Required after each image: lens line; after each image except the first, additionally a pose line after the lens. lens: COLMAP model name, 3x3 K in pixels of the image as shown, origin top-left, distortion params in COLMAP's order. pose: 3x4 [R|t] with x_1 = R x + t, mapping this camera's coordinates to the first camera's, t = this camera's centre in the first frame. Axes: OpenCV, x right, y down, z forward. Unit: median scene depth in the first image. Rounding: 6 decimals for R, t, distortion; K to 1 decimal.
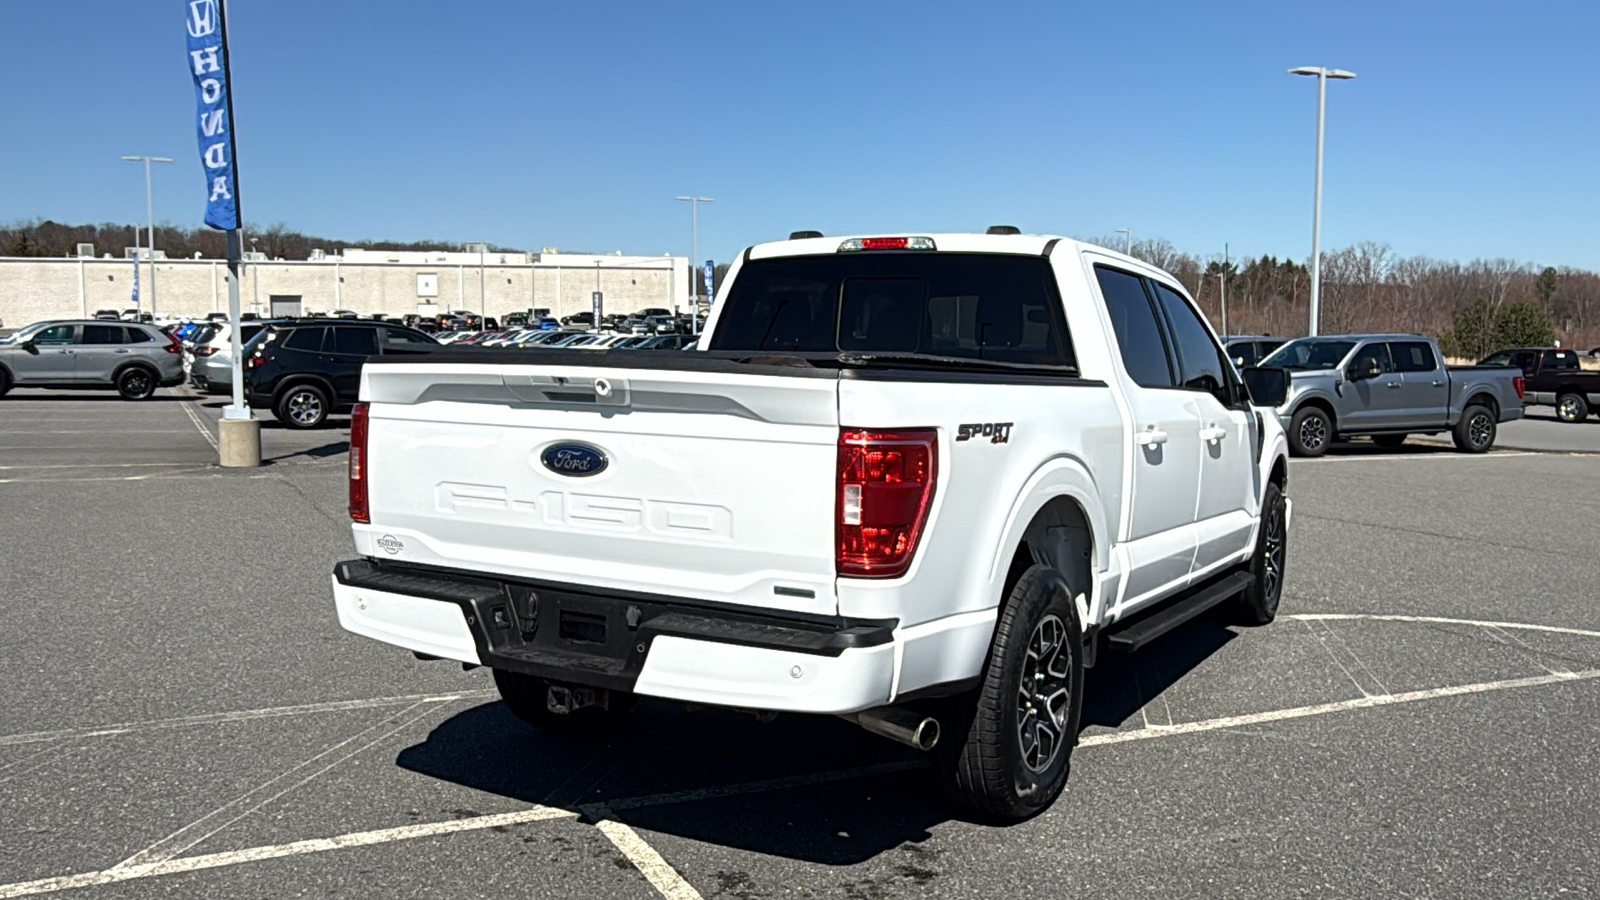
lens RADIAL K [[1375.5, 0, 799.3], [0, 1375.5, 451.2], [0, 0, 1]] dist [0.004101, -0.011815]
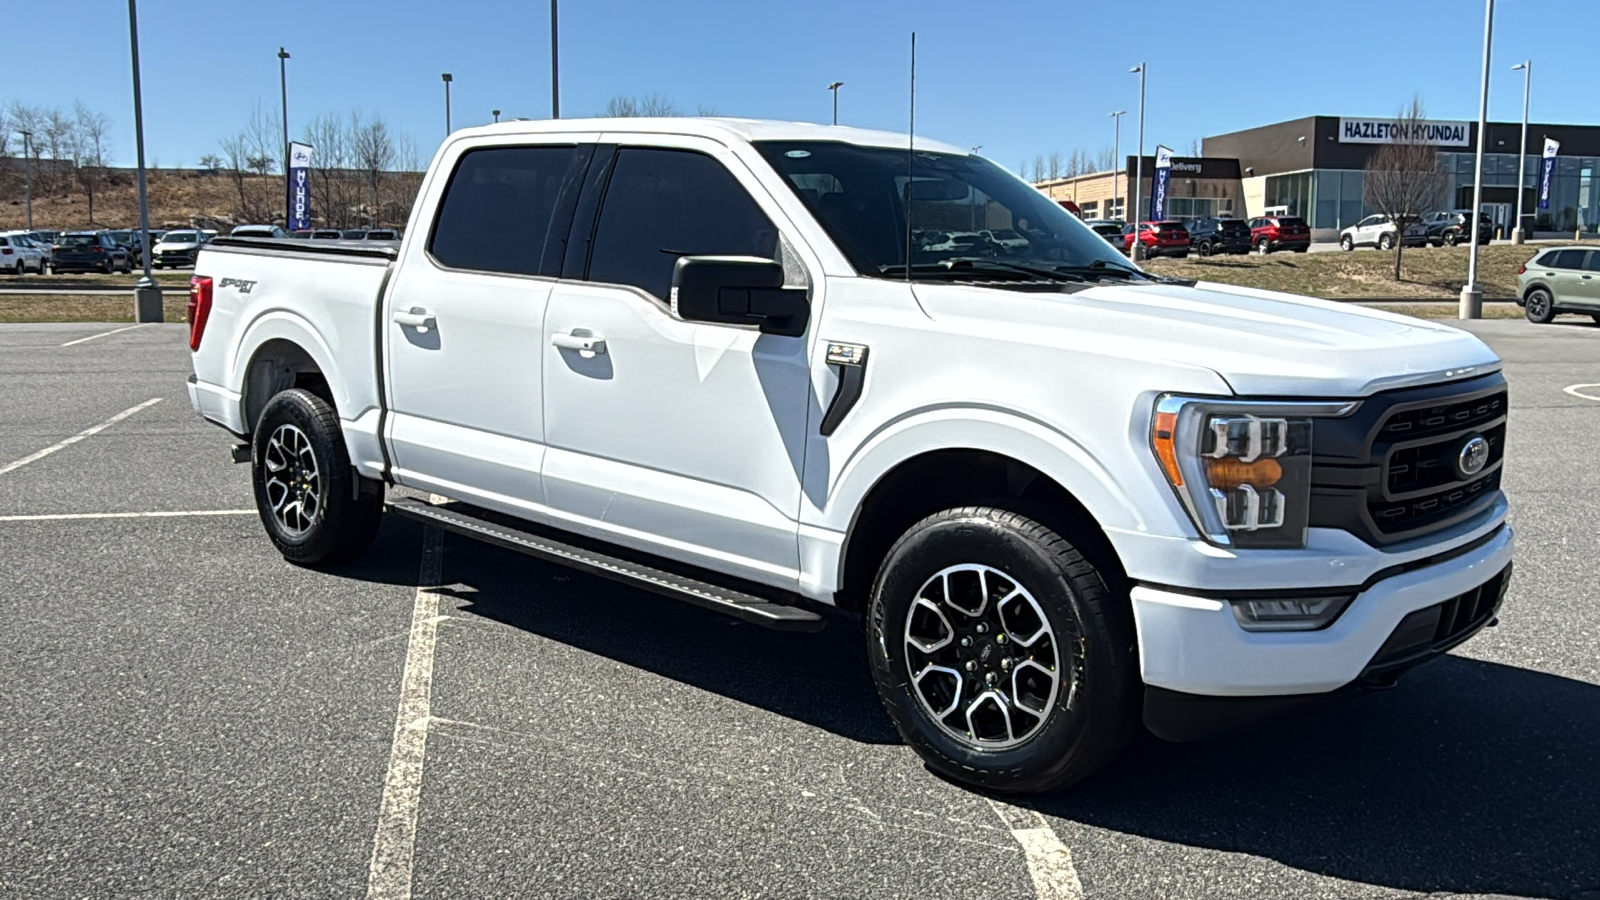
lens RADIAL K [[1375.5, 0, 804.5], [0, 1375.5, 449.8], [0, 0, 1]] dist [0.004101, -0.011815]
pose [[-0.220612, 0.118845, -0.968094, 1.136947], [-0.093506, 0.985400, 0.142278, -0.082981], [0.970869, 0.121911, -0.206278, 1.436683]]
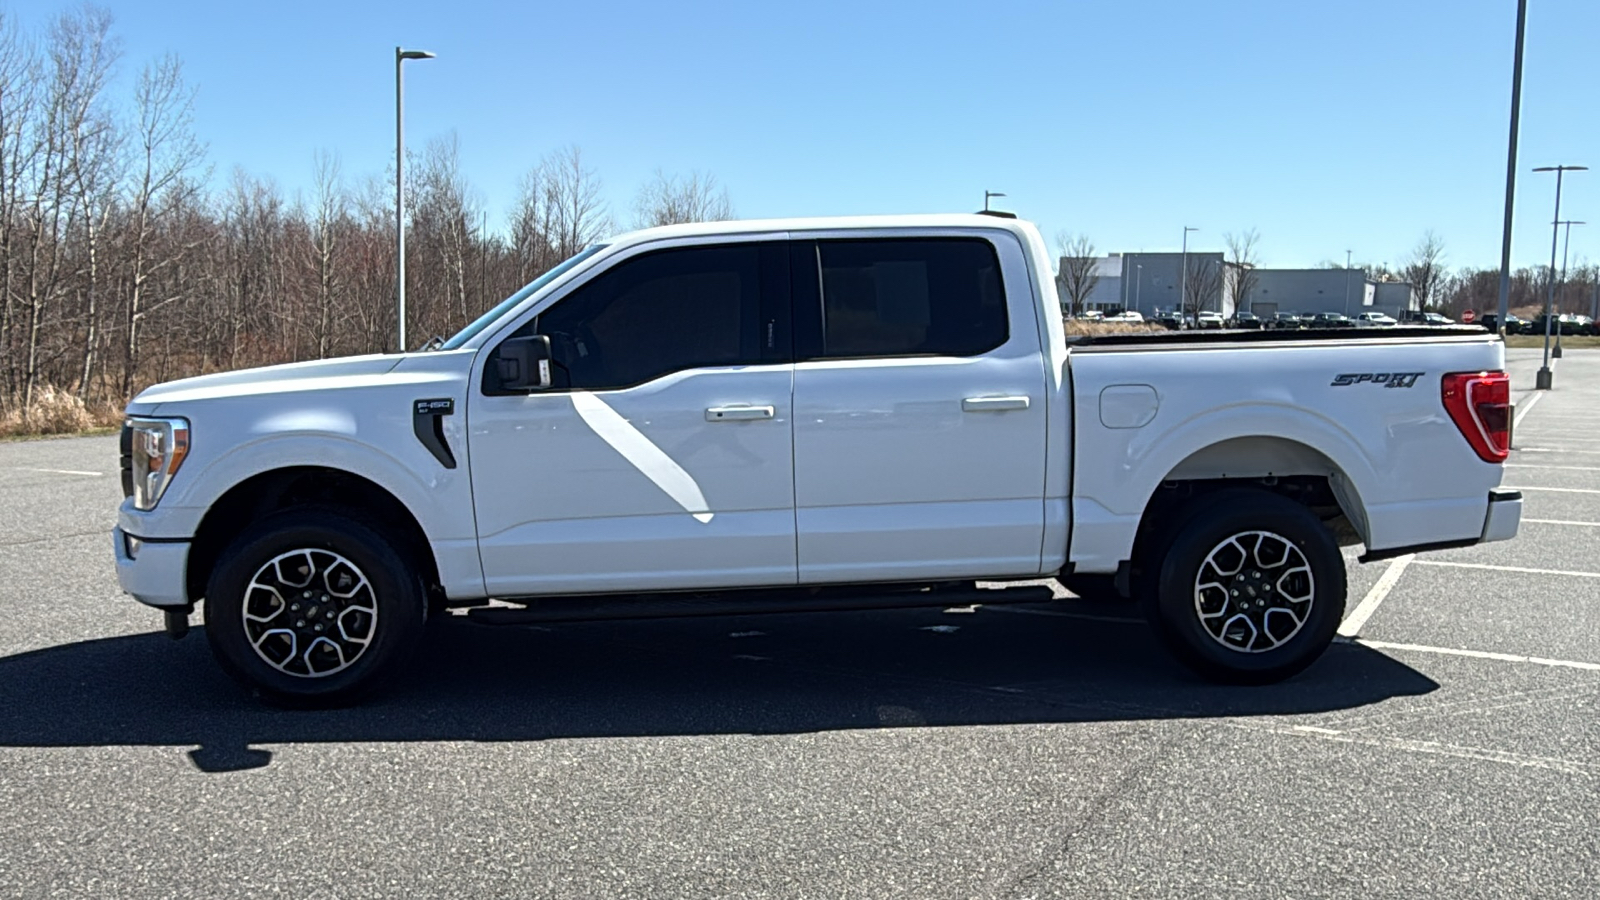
lens RADIAL K [[1375.5, 0, 802.5], [0, 1375.5, 448.9], [0, 0, 1]] dist [0.004101, -0.011815]
pose [[-0.563978, -0.079354, 0.821968, -0.811876], [0.053879, 0.989715, 0.132516, -0.135486], [-0.824030, 0.119023, -0.553902, 1.803971]]
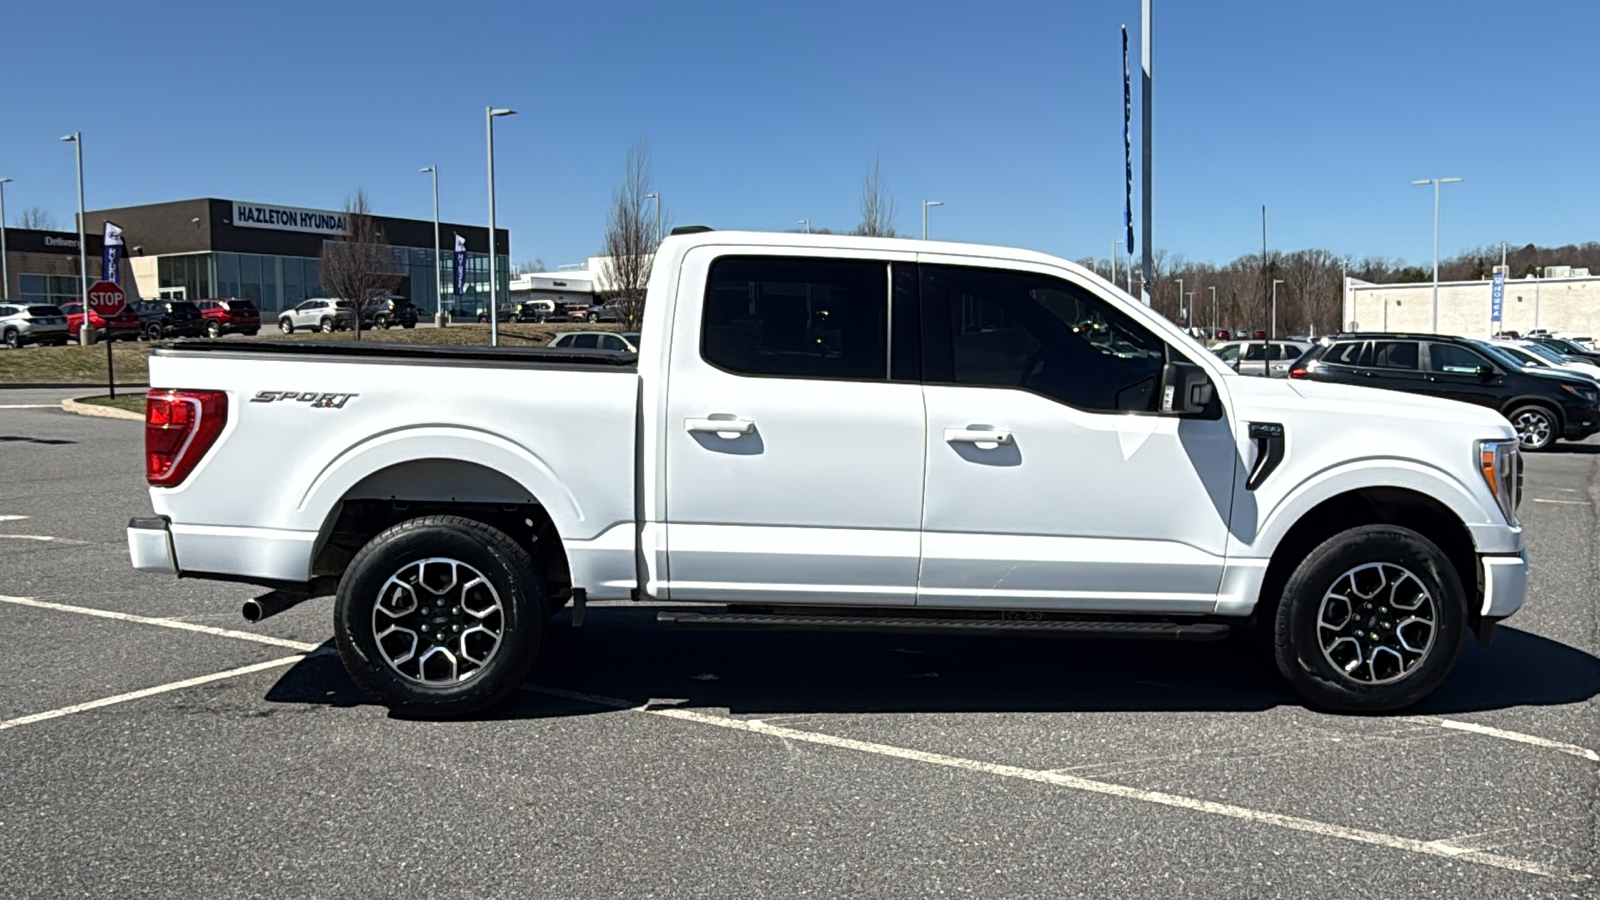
lens RADIAL K [[1375.5, 0, 802.9], [0, 1375.5, 448.3], [0, 0, 1]] dist [0.004101, -0.011815]
pose [[0.553145, 0.050014, -0.831582, 1.082057], [-0.065240, 0.997731, 0.016611, -0.013951], [0.830527, 0.045064, 0.555153, 0.470744]]
